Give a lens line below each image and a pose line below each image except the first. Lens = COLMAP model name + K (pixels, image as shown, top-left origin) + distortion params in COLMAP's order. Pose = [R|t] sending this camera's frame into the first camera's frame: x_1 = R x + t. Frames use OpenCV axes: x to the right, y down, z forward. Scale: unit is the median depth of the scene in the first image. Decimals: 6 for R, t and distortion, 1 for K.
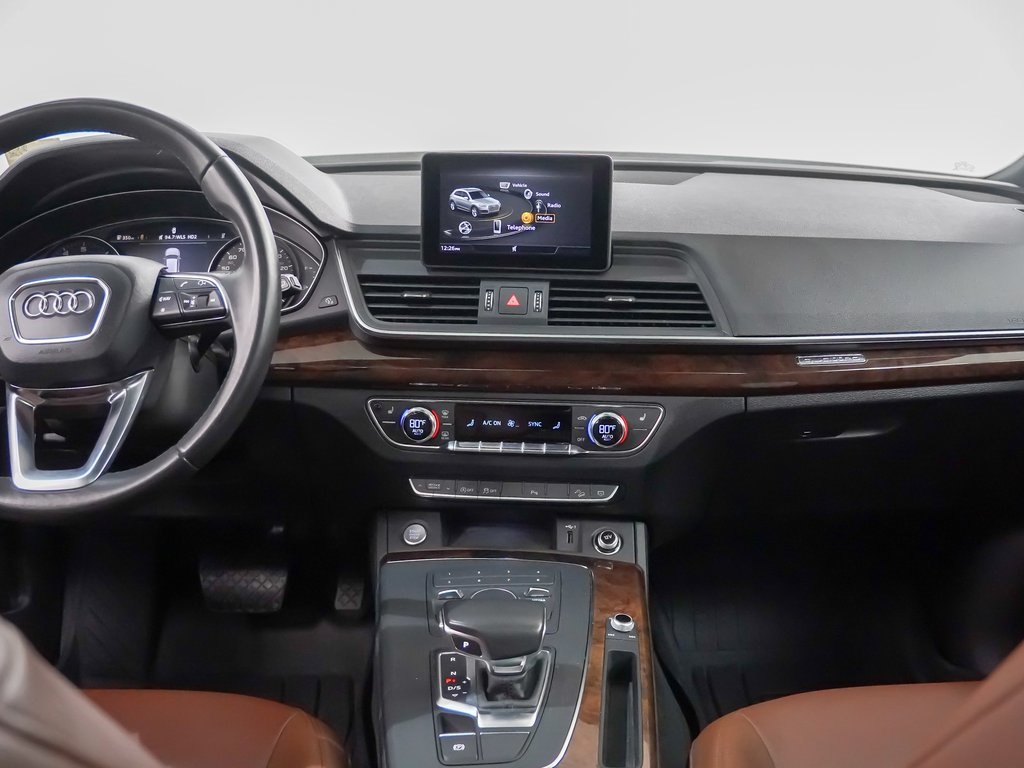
lens RADIAL K [[1139.3, 0, 512.0], [0, 1139.3, 384.0], [0, 0, 1]] dist [-0.219765, 0.012353]
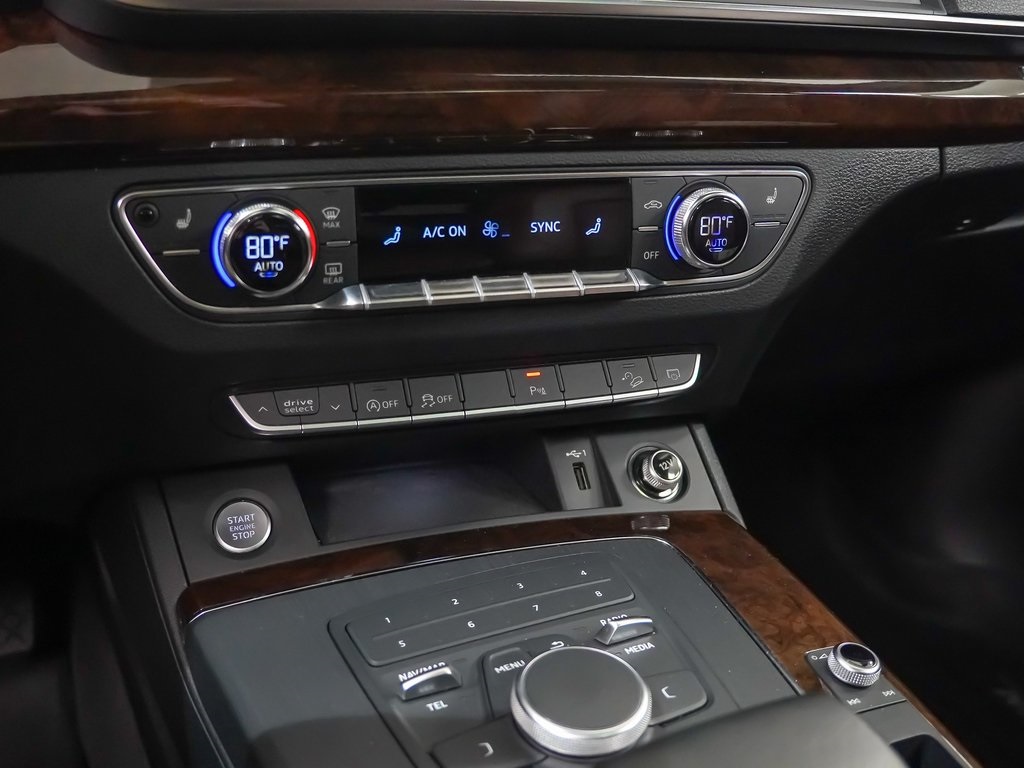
lens RADIAL K [[1139.3, 0, 512.0], [0, 1139.3, 384.0], [0, 0, 1]] dist [-0.219765, 0.012353]
pose [[0.895273, -0.122269, 0.428412, -0.173481], [0.068274, 0.987898, 0.139270, 0.033226], [-0.440256, -0.095435, 0.892786, 0.629148]]
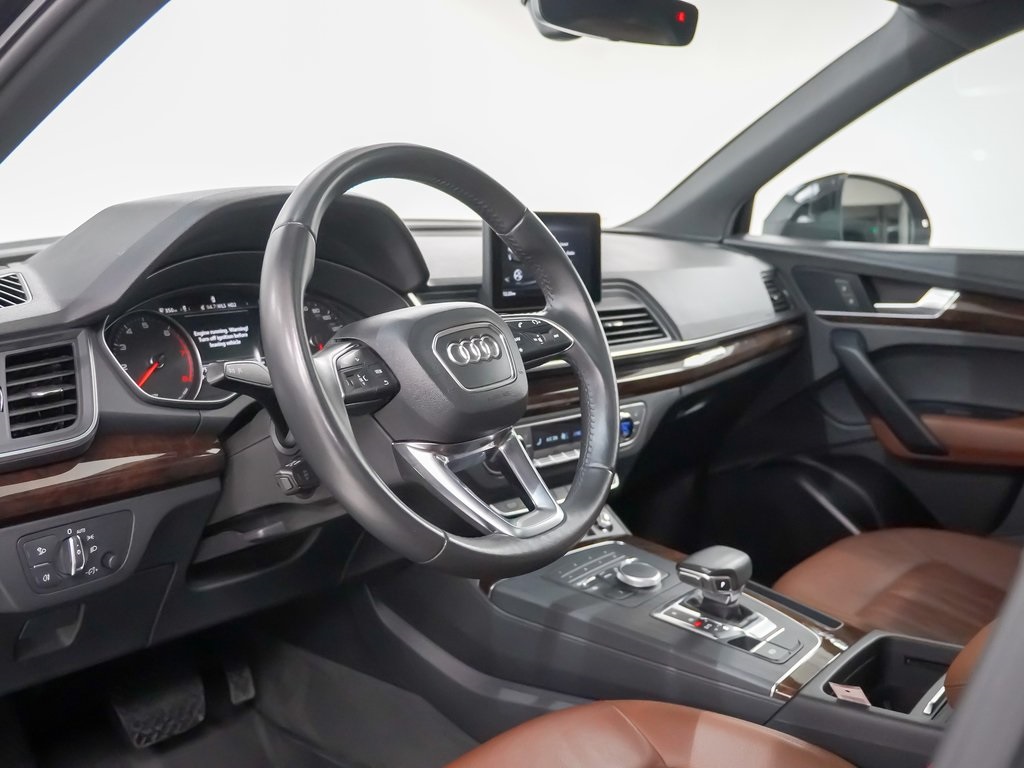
lens RADIAL K [[1139.3, 0, 512.0], [0, 1139.3, 384.0], [0, 0, 1]] dist [-0.219765, 0.012353]
pose [[0.626551, -0.118802, 0.770273, -0.942407], [0.182710, 0.983162, 0.003017, -0.032275], [-0.757661, 0.138846, 0.637708, 0.273390]]
